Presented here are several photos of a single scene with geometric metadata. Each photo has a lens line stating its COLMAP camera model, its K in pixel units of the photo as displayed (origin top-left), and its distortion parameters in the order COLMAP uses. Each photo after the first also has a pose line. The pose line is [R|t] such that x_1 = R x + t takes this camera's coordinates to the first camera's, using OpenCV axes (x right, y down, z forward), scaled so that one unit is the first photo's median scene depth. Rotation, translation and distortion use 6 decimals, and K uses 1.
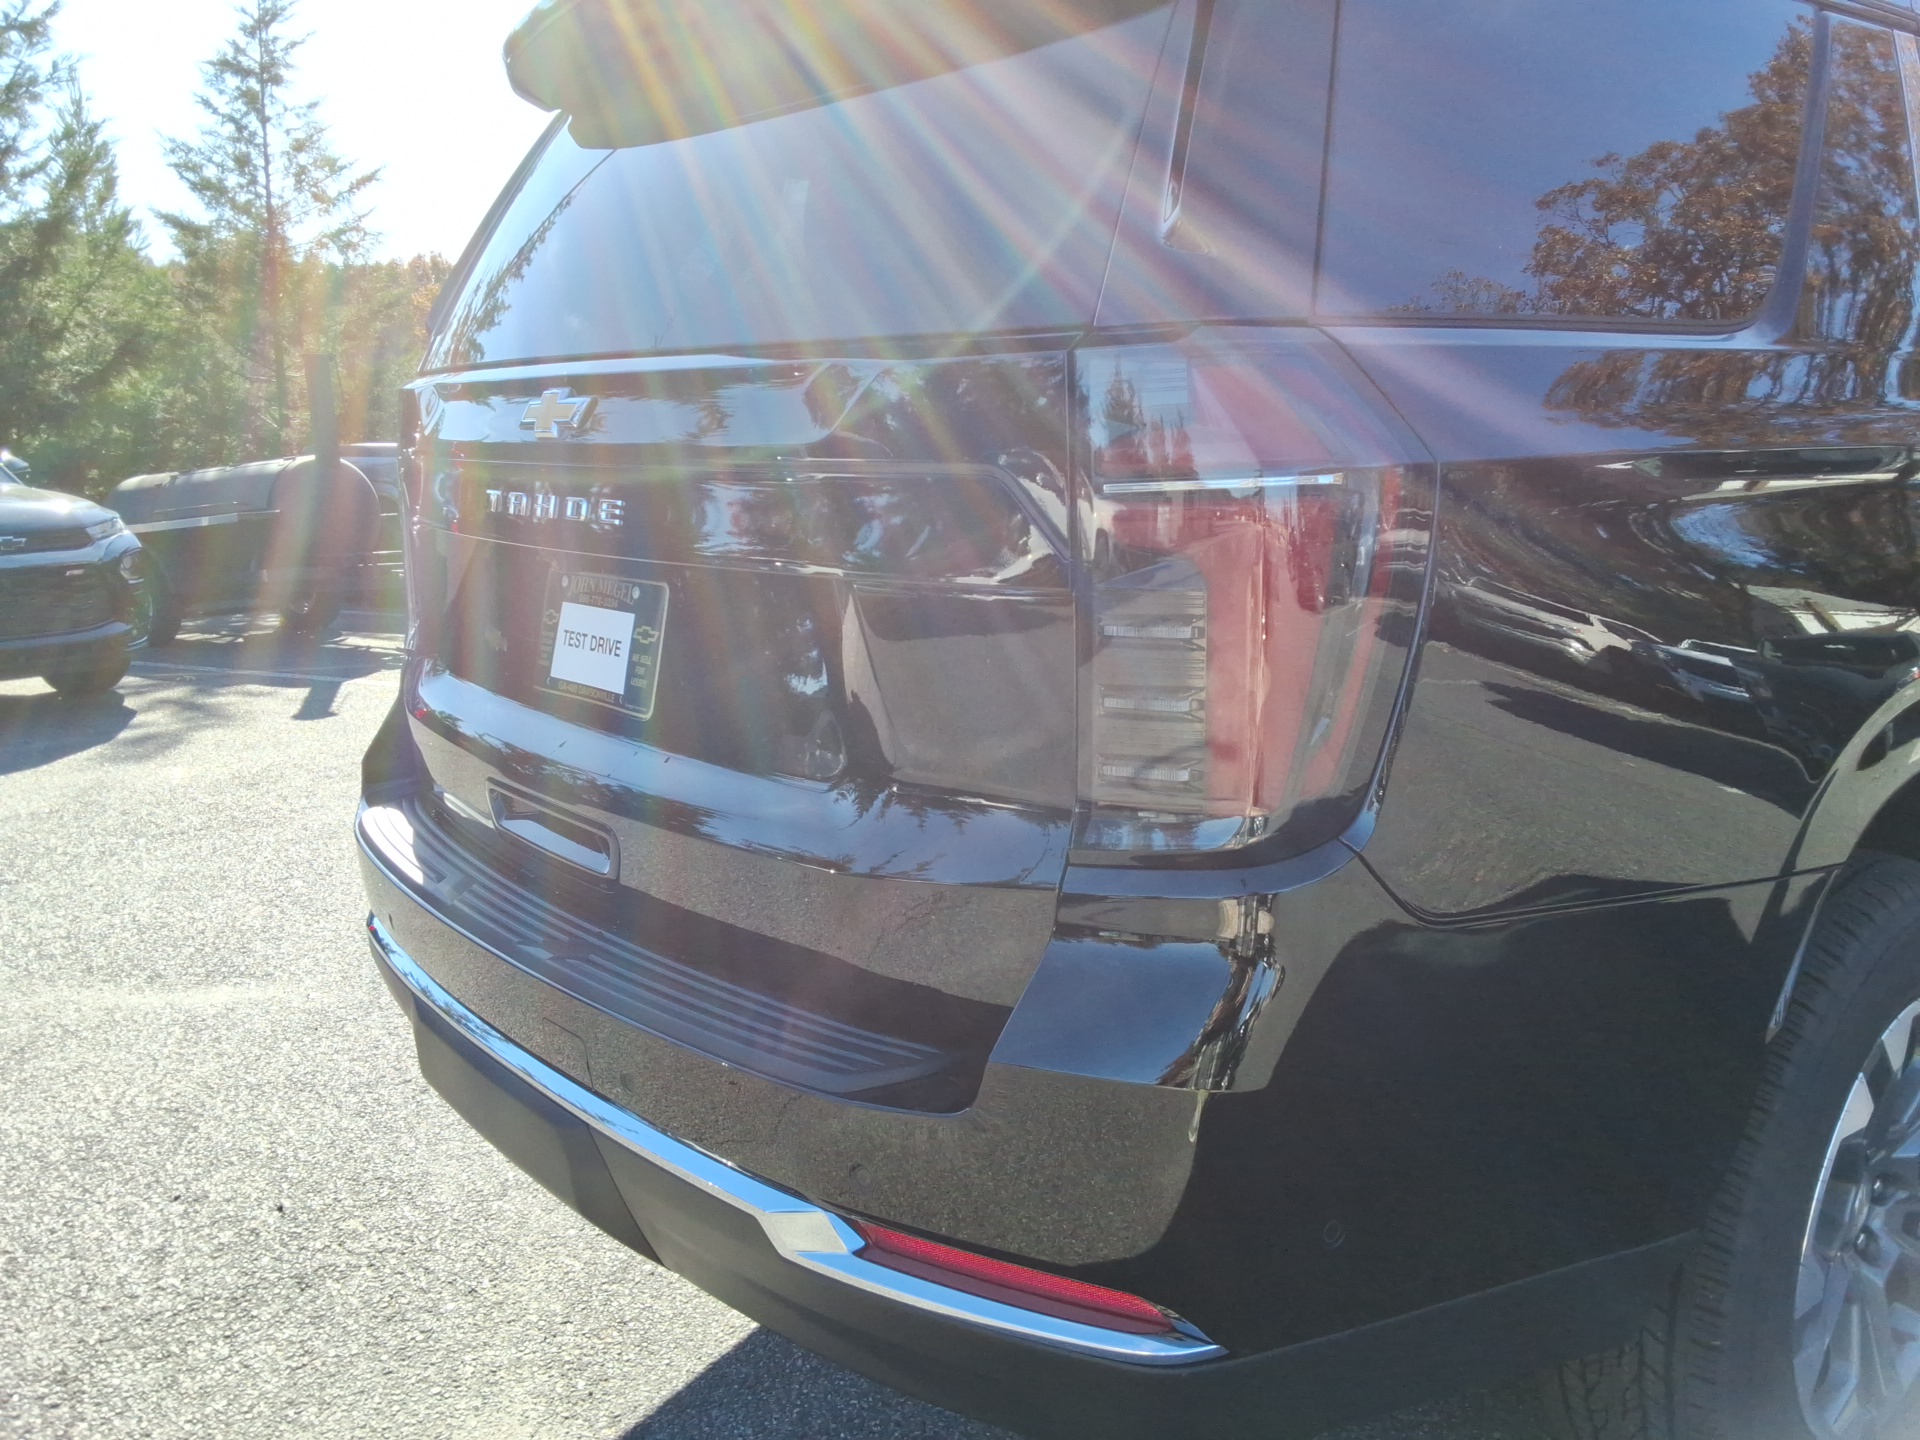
lens RADIAL K [[1549.2, 0, 975.4], [0, 1549.2, 701.4], [0, 0, 1]] dist [0.117233, -0.200274]
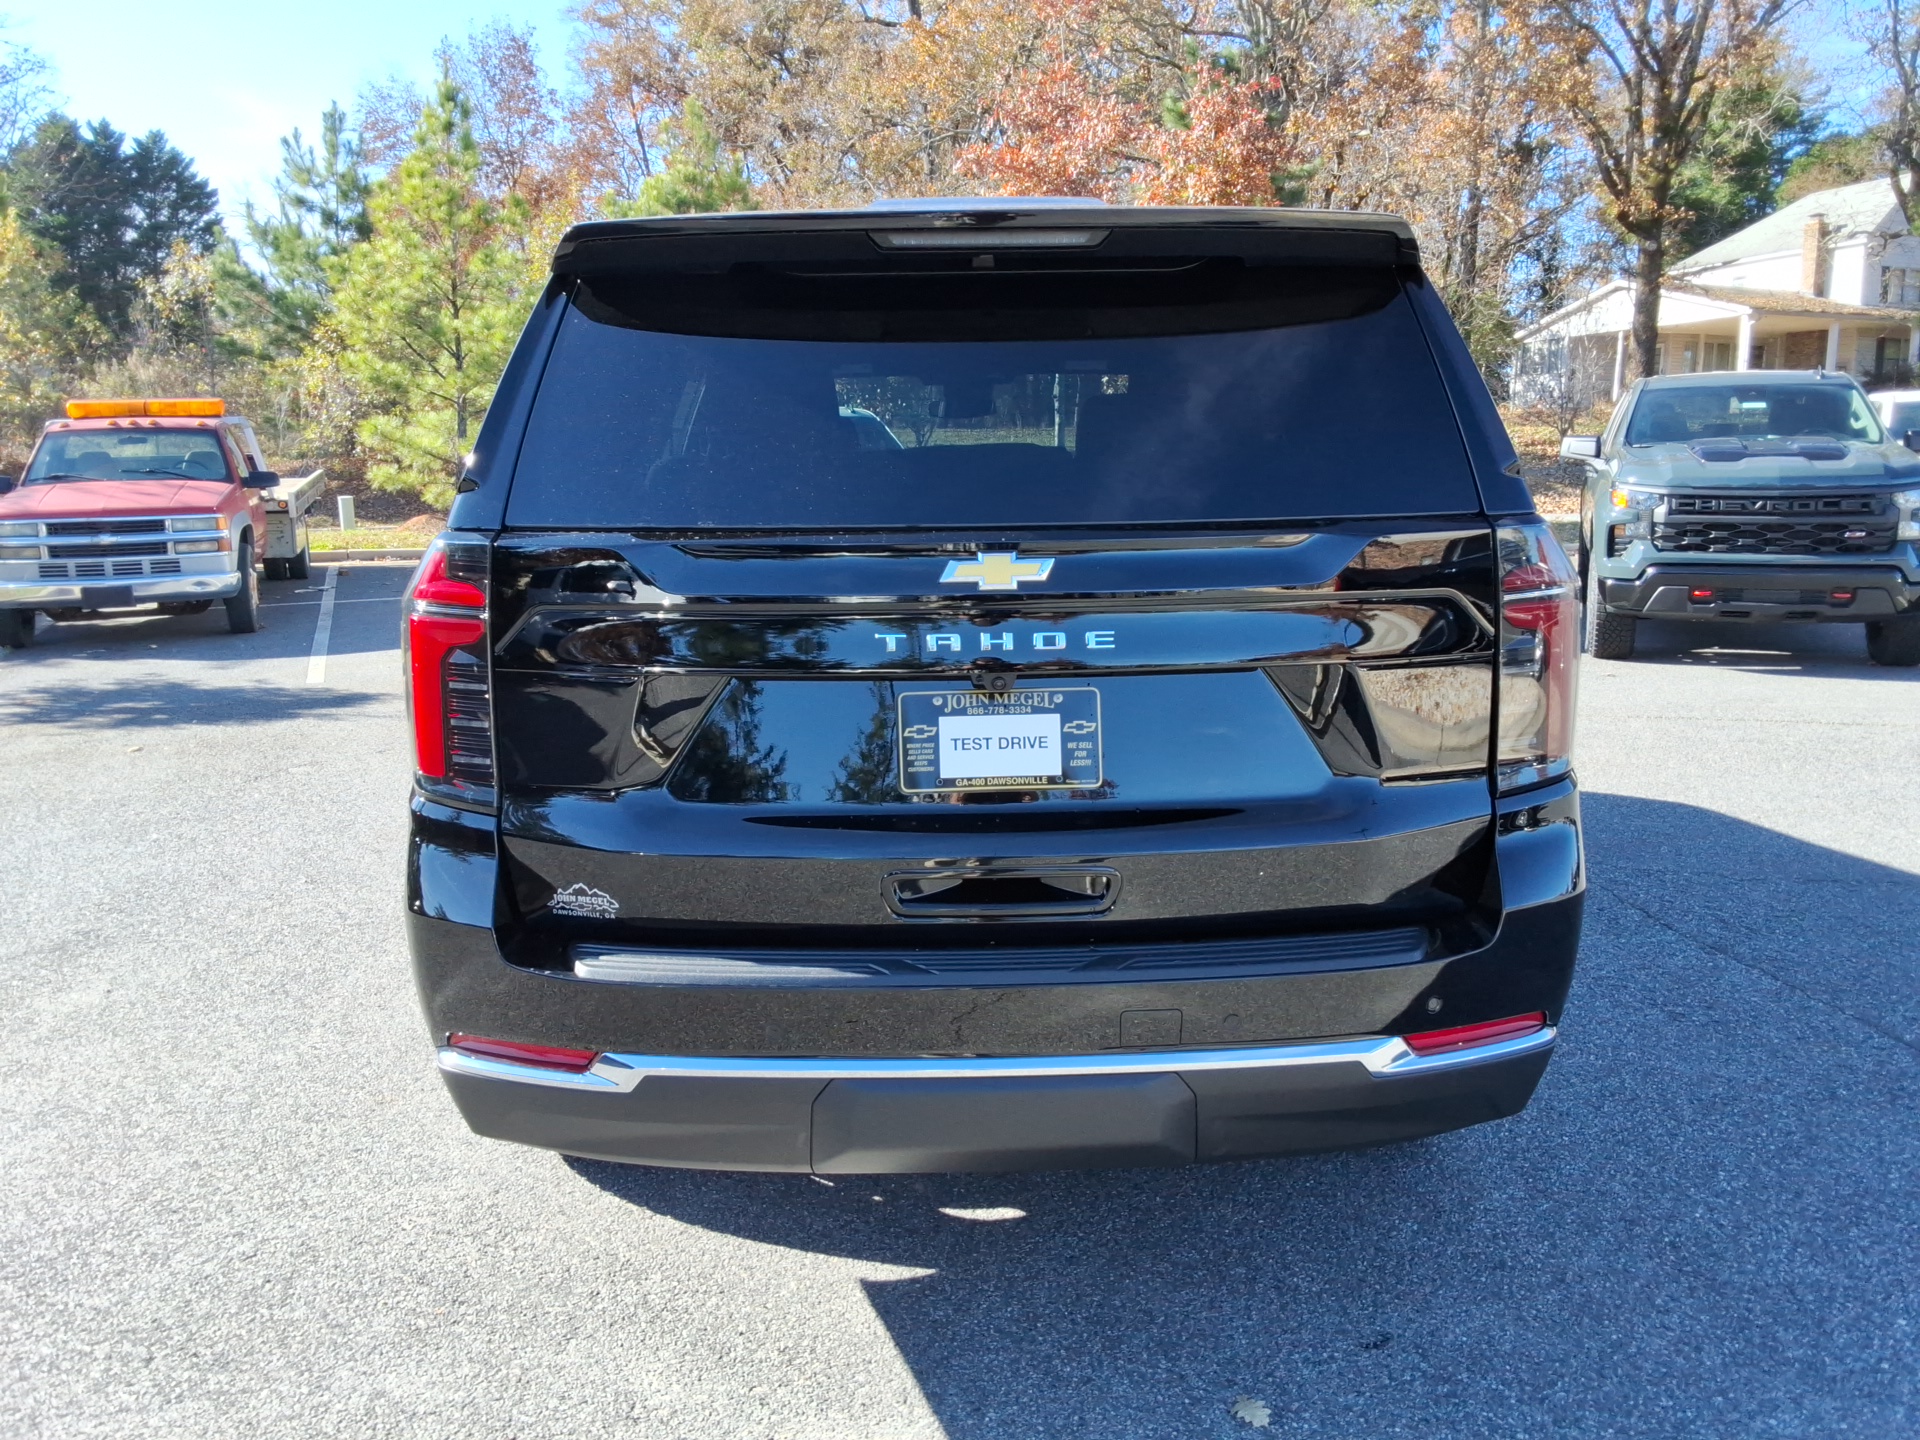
lens RADIAL K [[1548.2, 0, 976.4], [0, 1548.2, 697.9], [0, 0, 1]] dist [0.096326, -0.153437]
pose [[0.612248, -0.127315, 0.780348, -0.946729], [0.151011, 0.987612, 0.042650, -0.099789], [-0.776111, 0.091729, 0.623889, 0.157023]]
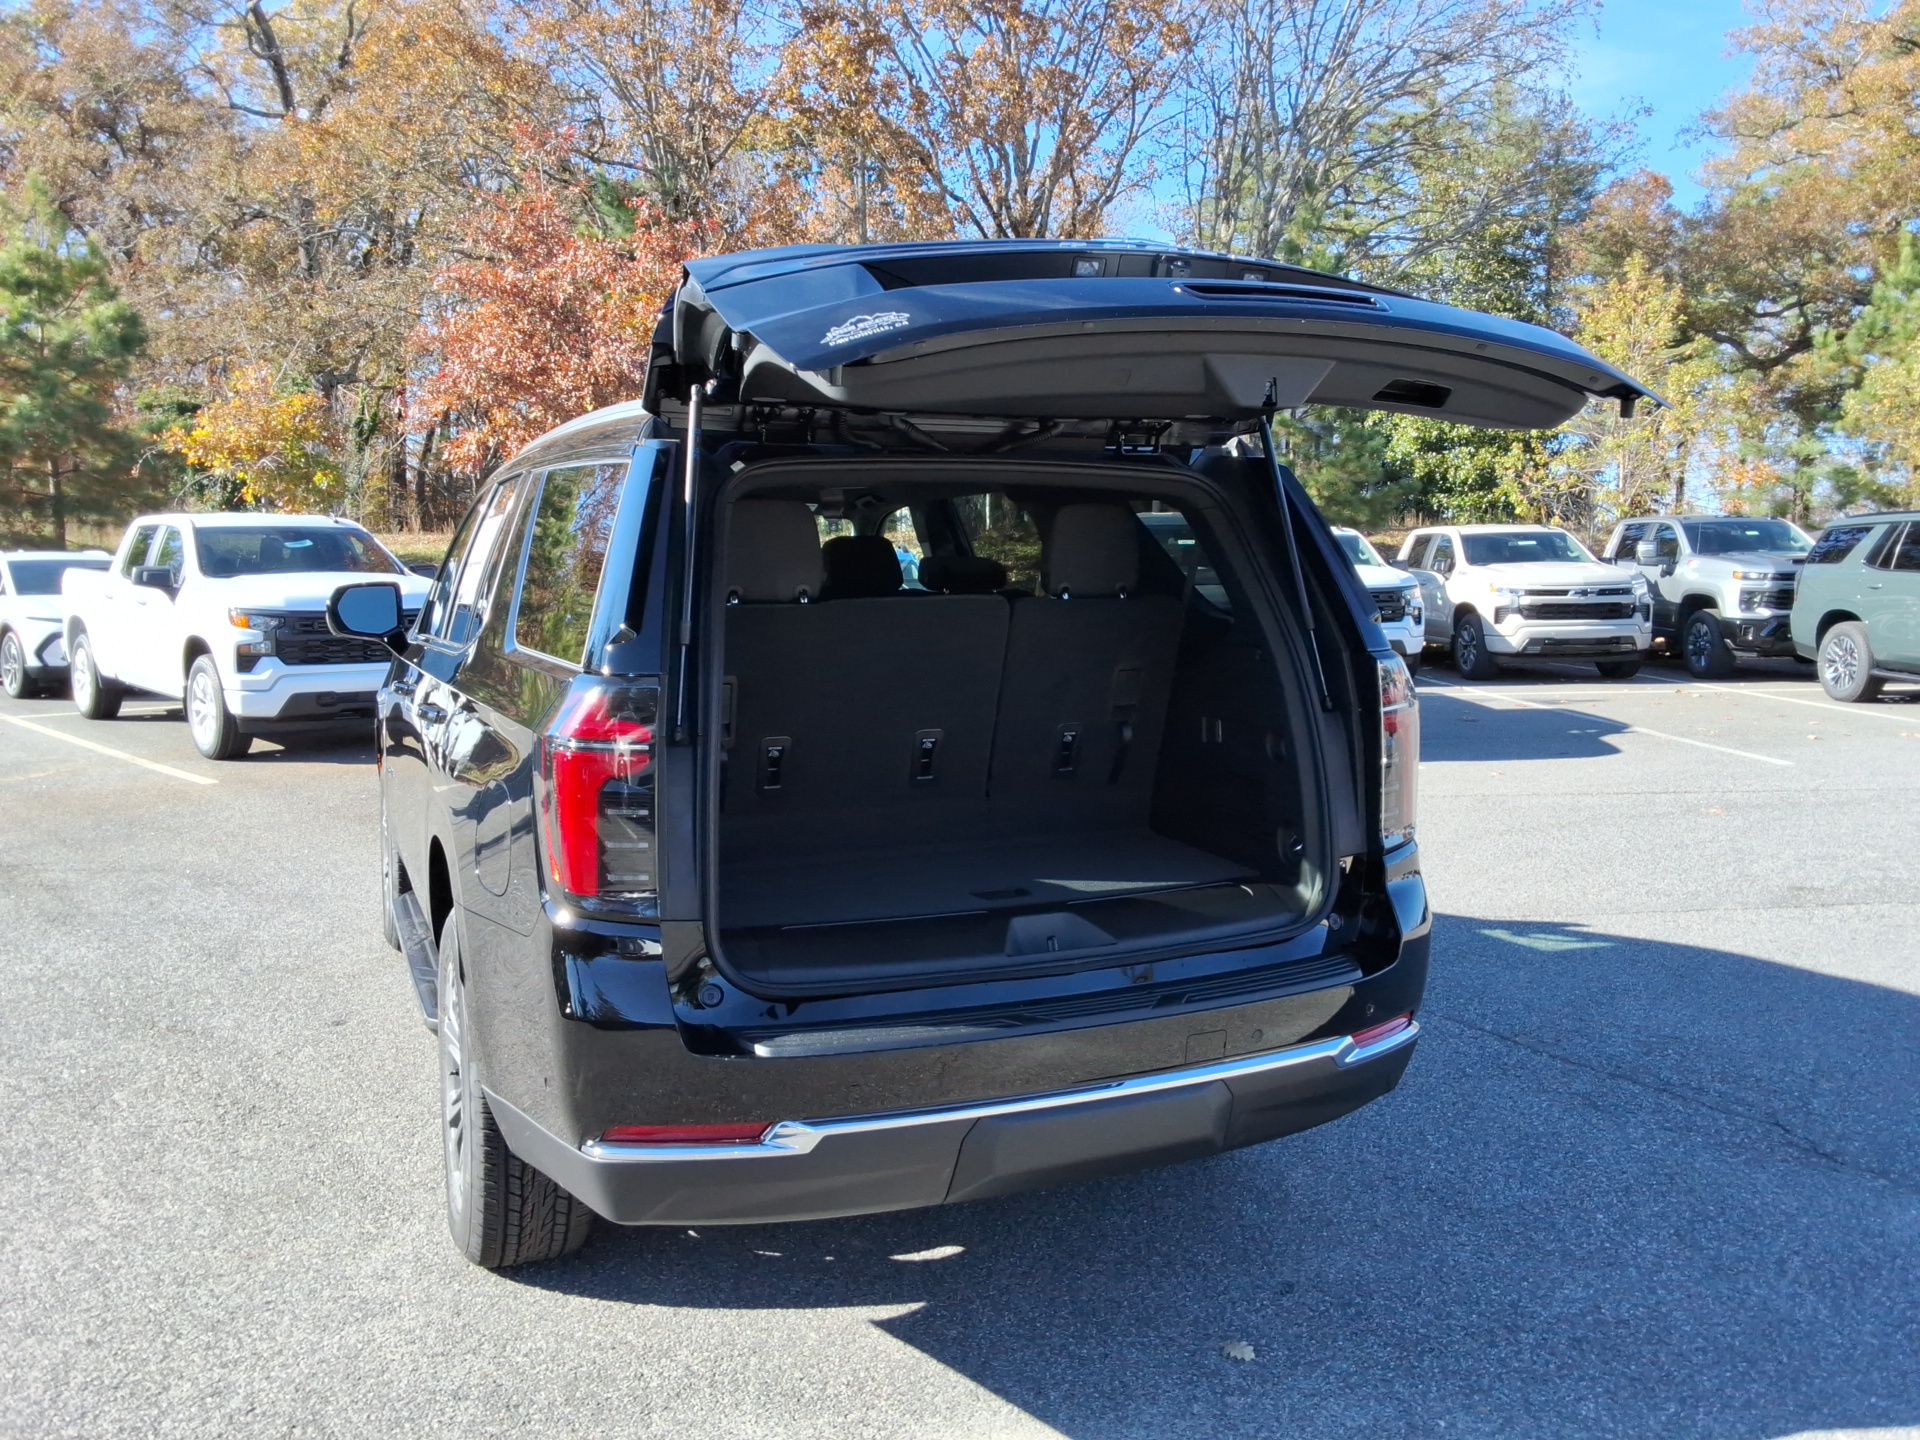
lens RADIAL K [[1548.2, 0, 976.4], [0, 1548.2, 697.9], [0, 0, 1]] dist [0.096326, -0.153437]
pose [[0.261895, -0.081926, 0.961613, -1.382935], [0.172353, 0.984343, 0.036923, -0.194262], [-0.949582, 0.156067, 0.271915, 0.479865]]
